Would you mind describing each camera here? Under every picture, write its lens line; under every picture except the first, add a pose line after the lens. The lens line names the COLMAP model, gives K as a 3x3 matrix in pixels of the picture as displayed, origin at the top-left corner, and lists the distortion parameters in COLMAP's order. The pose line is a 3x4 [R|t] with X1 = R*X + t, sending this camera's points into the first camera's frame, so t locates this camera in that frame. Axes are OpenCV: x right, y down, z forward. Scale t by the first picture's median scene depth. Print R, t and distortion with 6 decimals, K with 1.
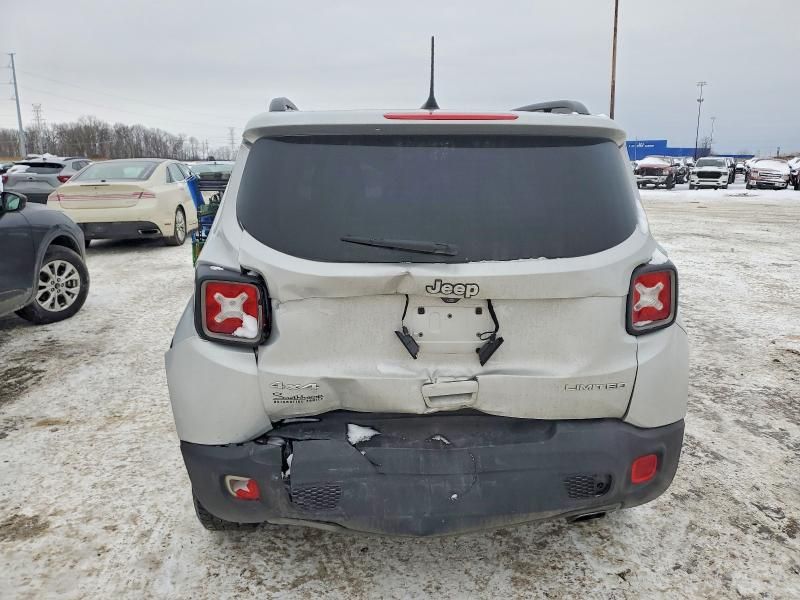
lens RADIAL K [[620.3, 0, 399.5], [0, 620.3, 297.4], [0, 0, 1]] dist [0.002774, 0.019549]
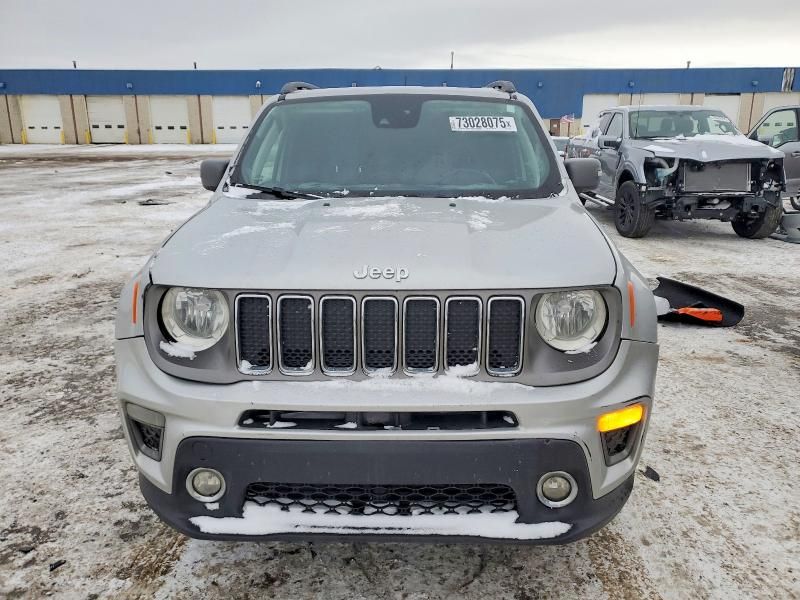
lens RADIAL K [[620.3, 0, 417.9], [0, 620.3, 304.1], [0, 0, 1]] dist [0.002774, 0.019549]
pose [[-0.995841, -0.023007, 0.088153, -0.120354], [0.020665, 0.885328, 0.464508, -0.436882], [-0.088731, 0.464398, -0.881170, 2.042877]]
